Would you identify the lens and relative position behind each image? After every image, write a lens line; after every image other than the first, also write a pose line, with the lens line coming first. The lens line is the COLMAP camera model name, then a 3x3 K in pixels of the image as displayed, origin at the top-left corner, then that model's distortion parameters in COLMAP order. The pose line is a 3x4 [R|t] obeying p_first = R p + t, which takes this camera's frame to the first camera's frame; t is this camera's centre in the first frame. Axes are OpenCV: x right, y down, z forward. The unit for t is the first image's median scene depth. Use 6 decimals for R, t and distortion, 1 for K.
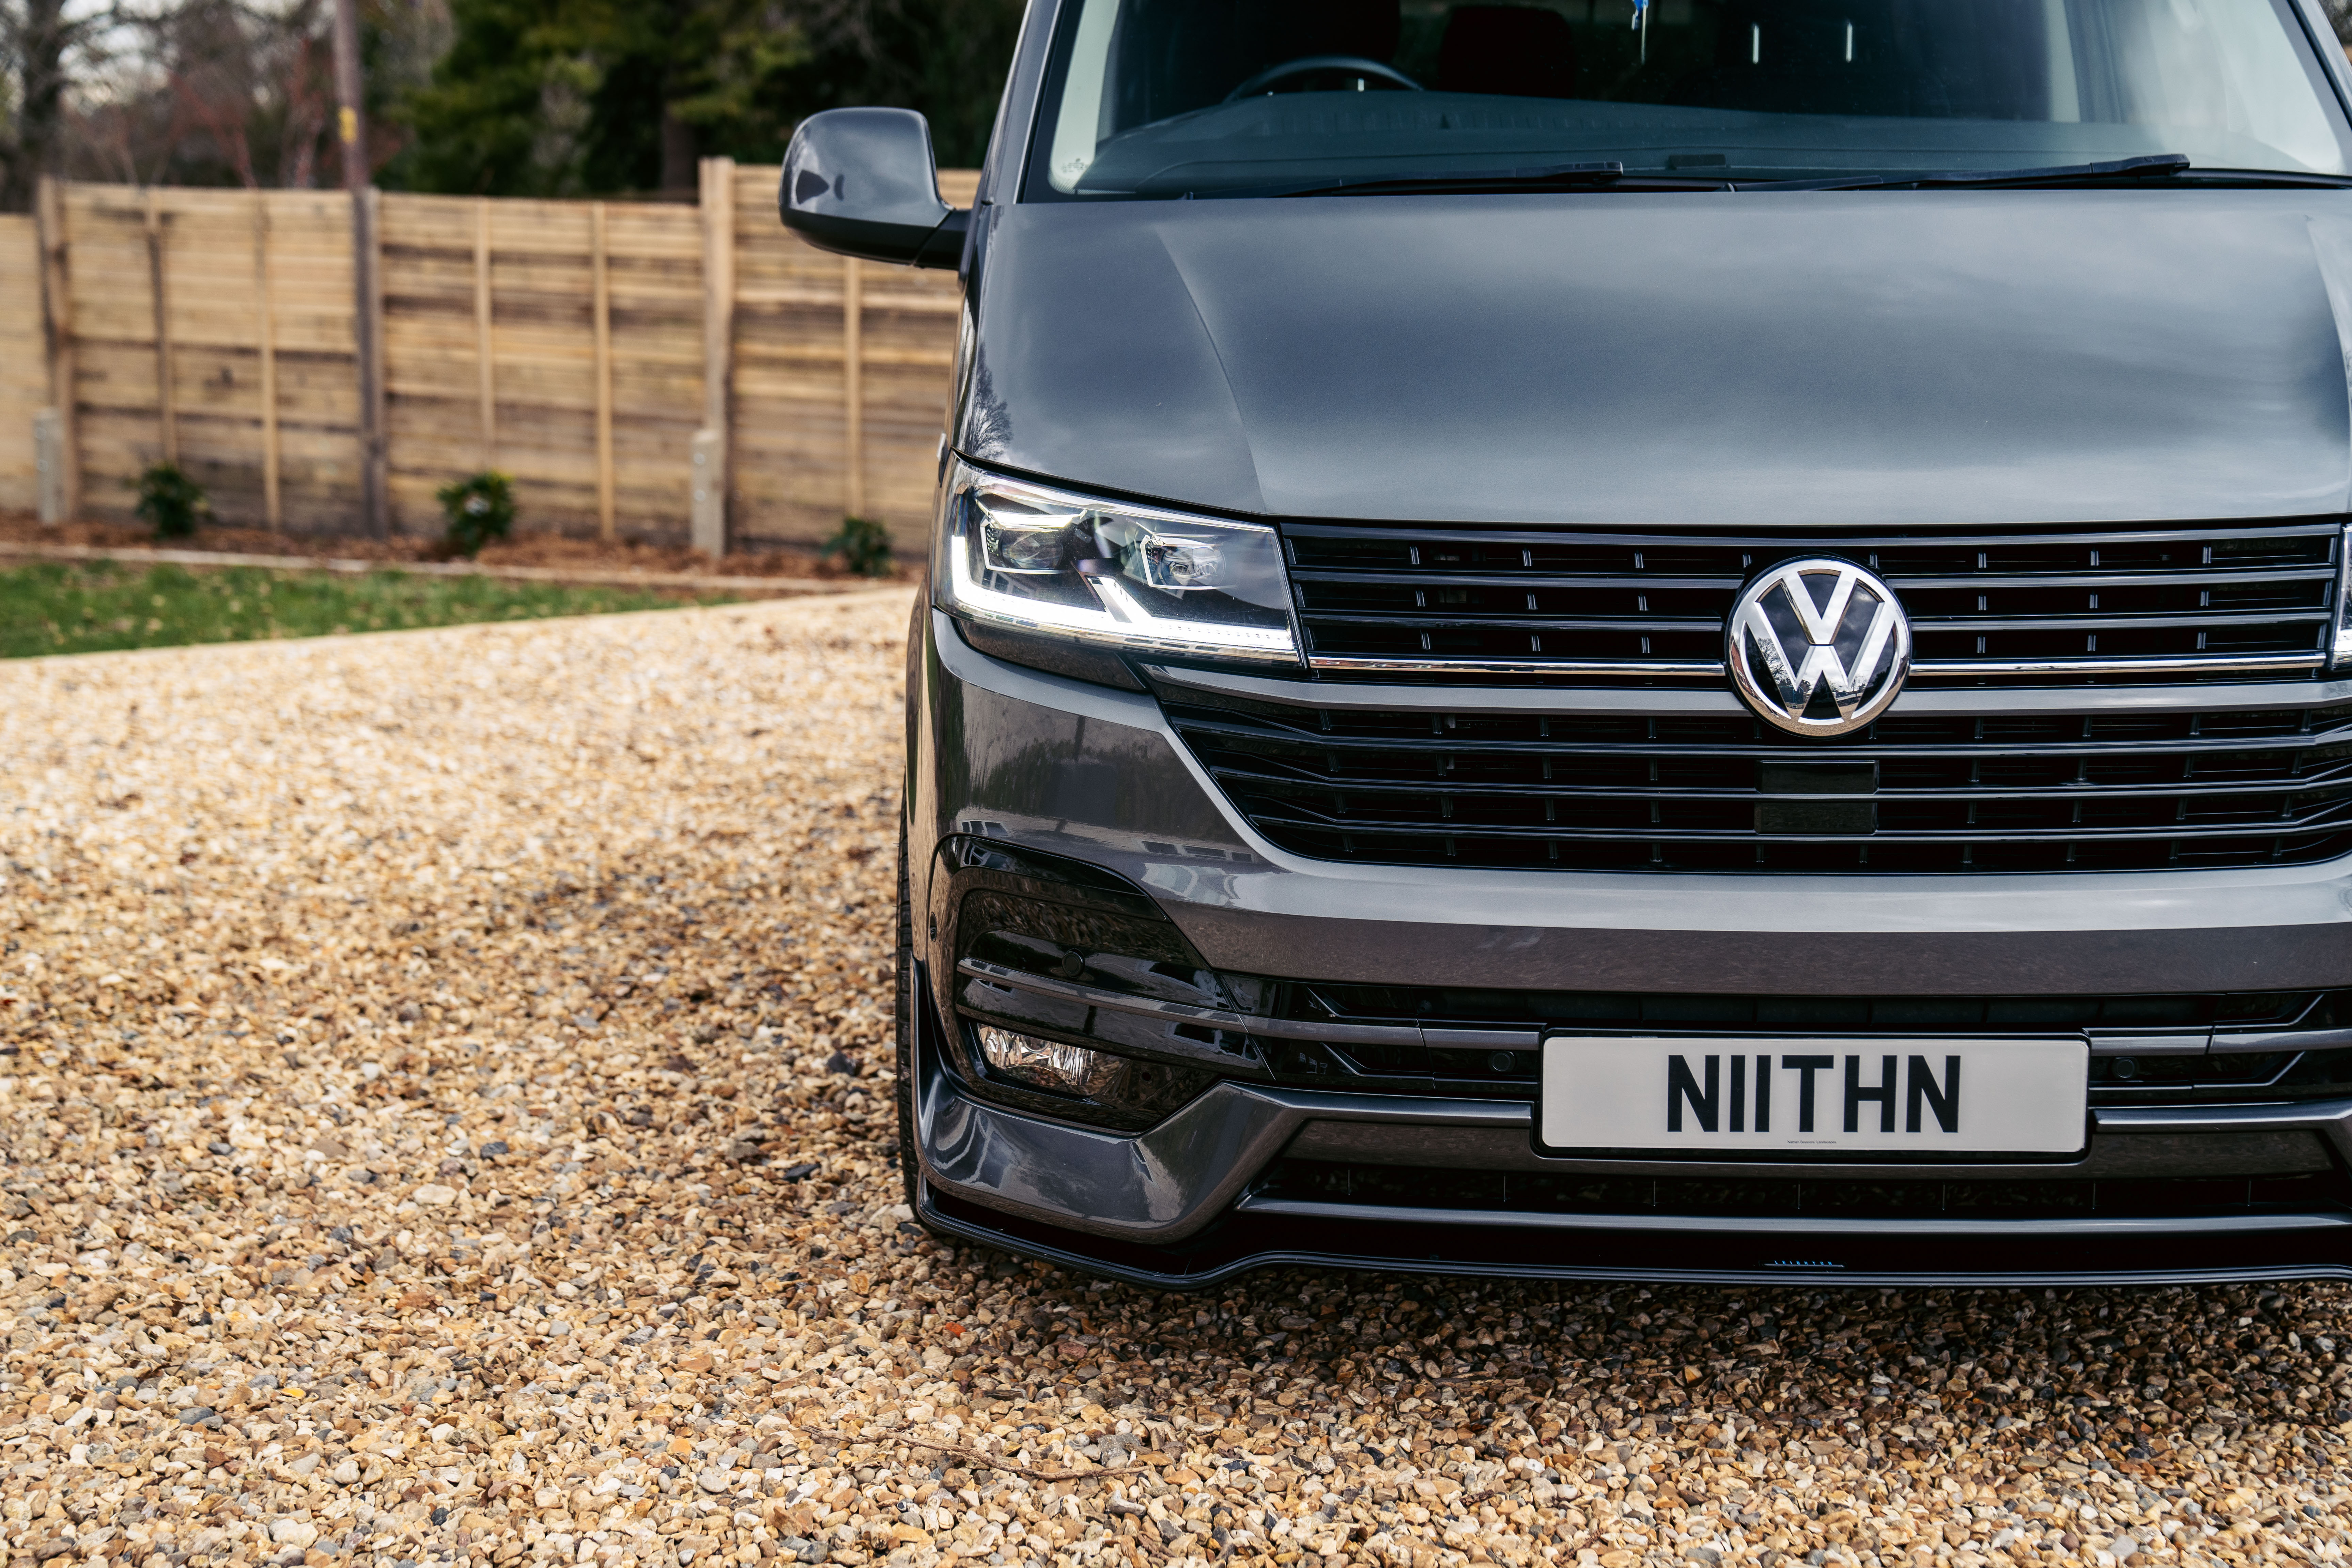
lens RADIAL K [[3182.0, 0, 1173.0], [0, 3182.0, 788.2], [0, 0, 1]] dist [0.102322, 0.429210]
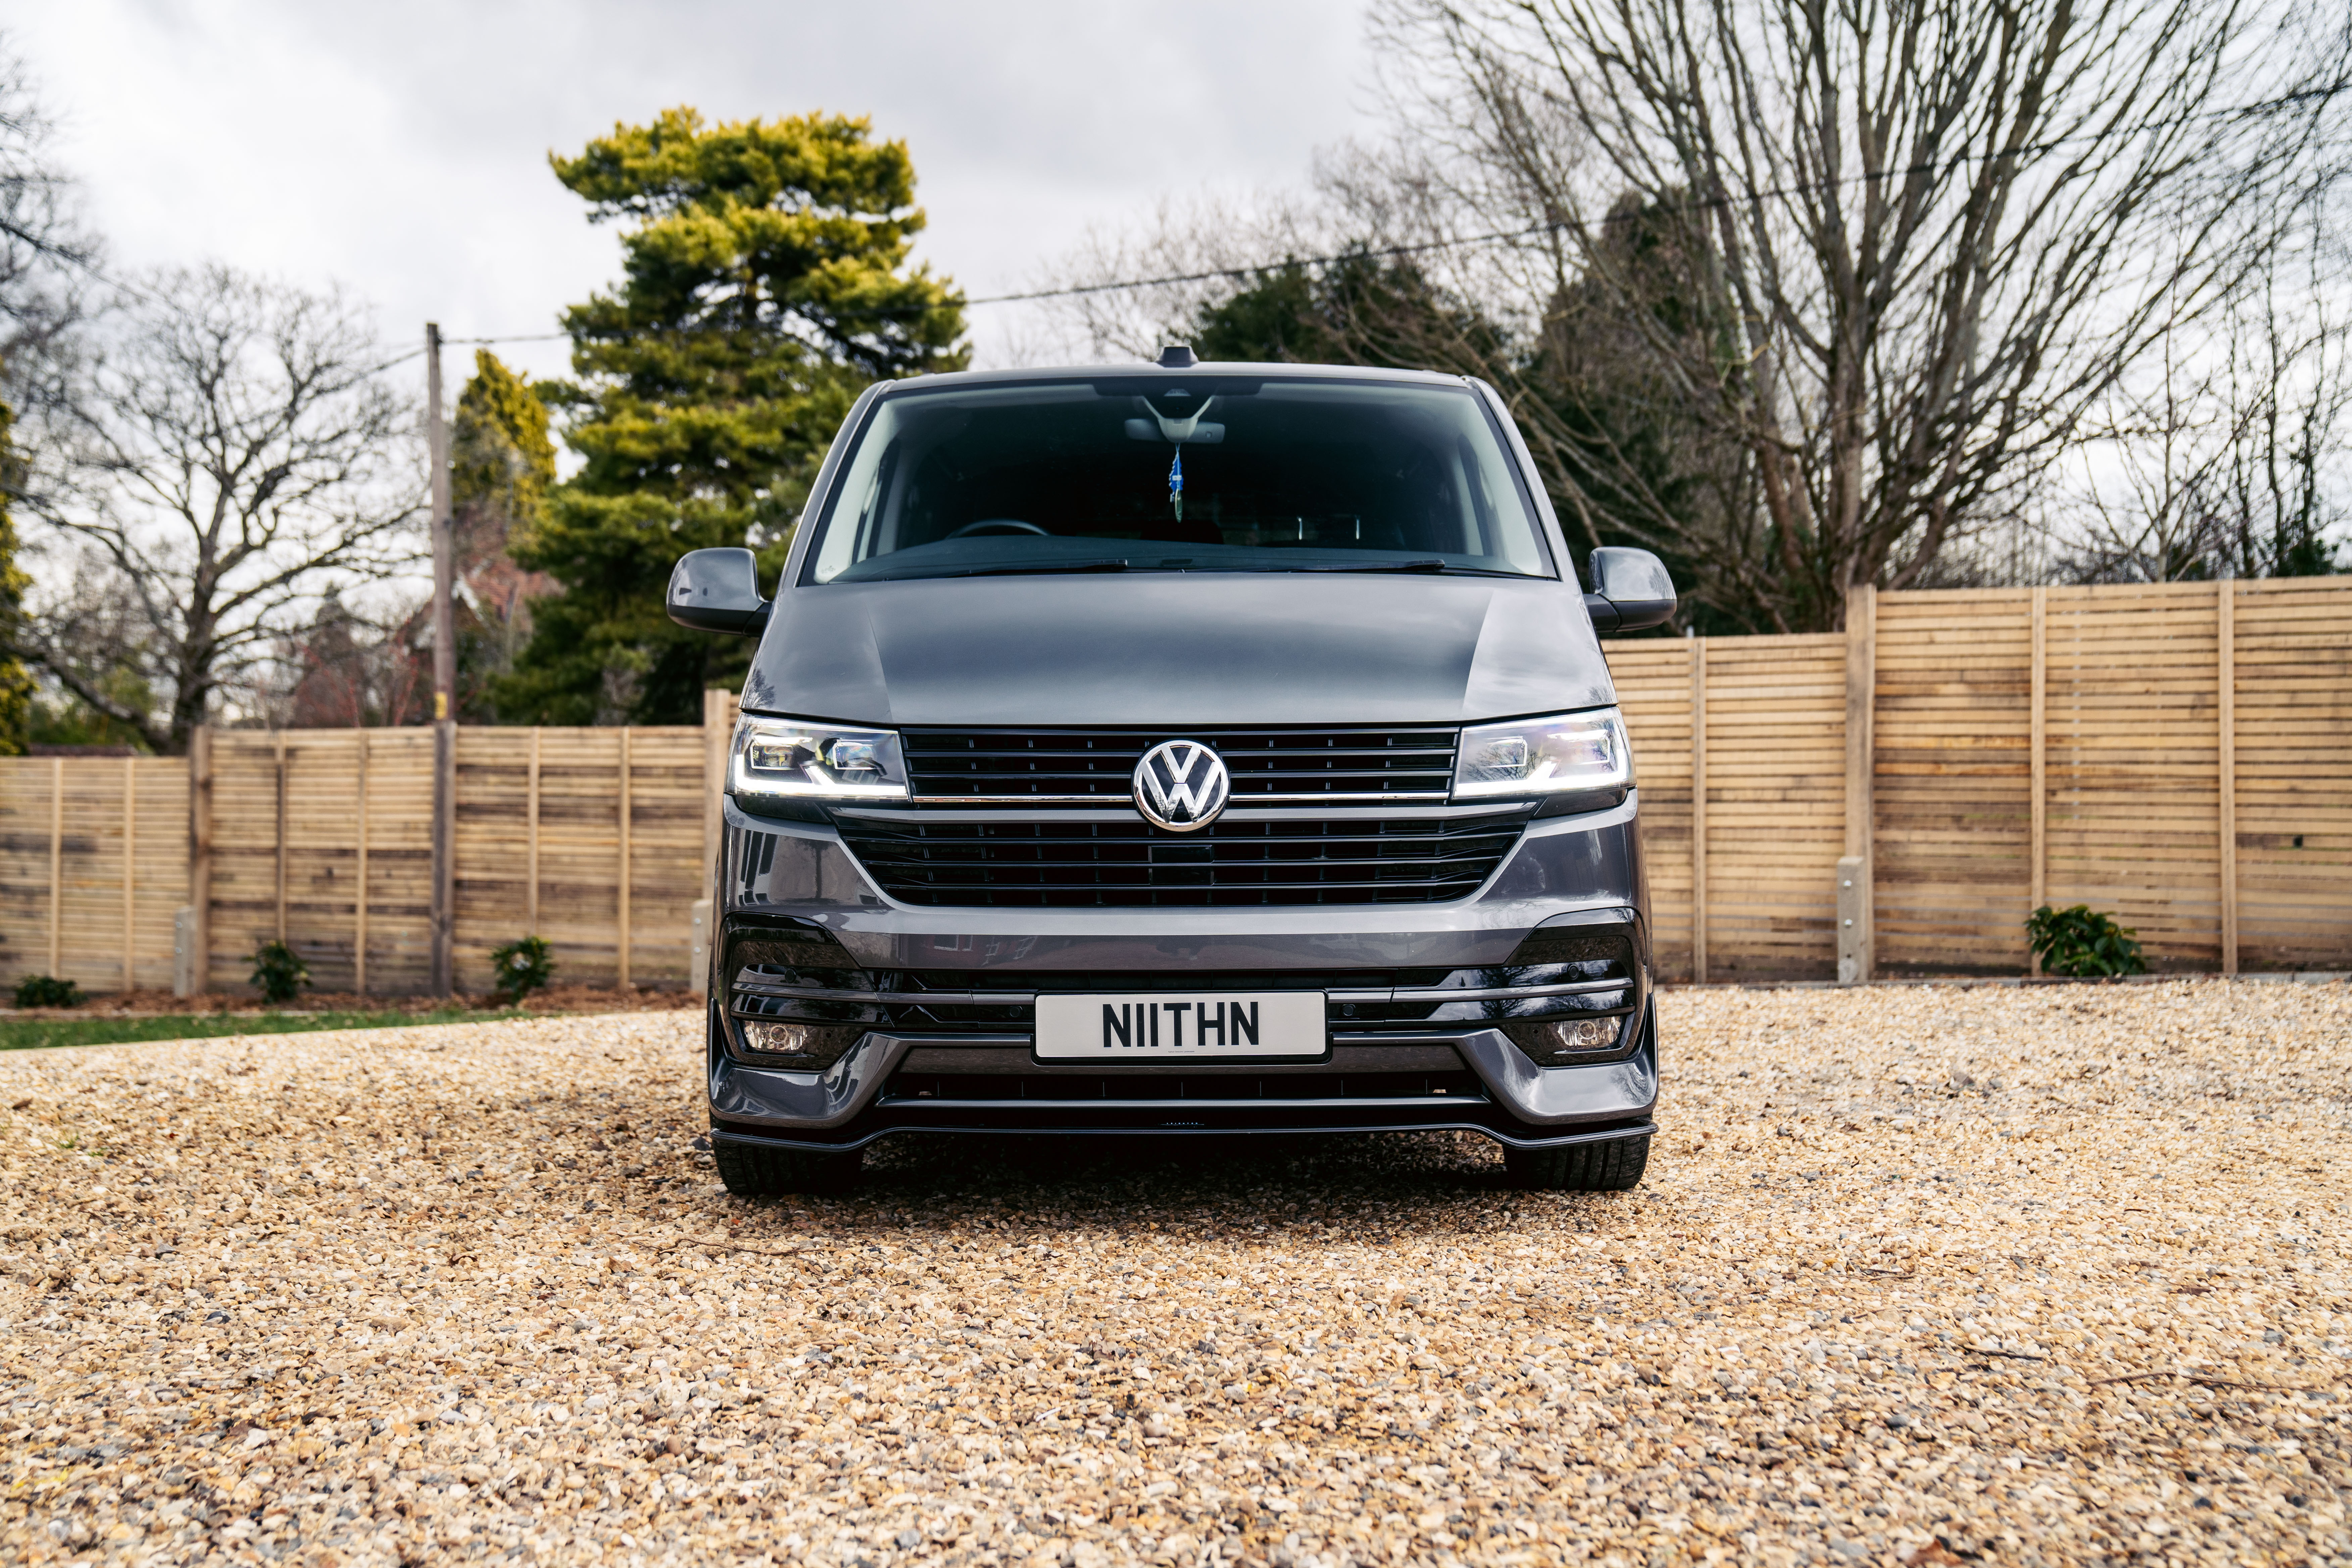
lens RADIAL K [[2898.9, 0, 1166.7], [0, 2898.9, 768.5], [0, 0, 1]] dist [0.078515, 0.332442]
pose [[0.999956, -0.008869, -0.003214, 0.195375], [0.008106, 0.982096, -0.188209, 0.260962], [0.004826, 0.188175, 0.982124, -0.659141]]
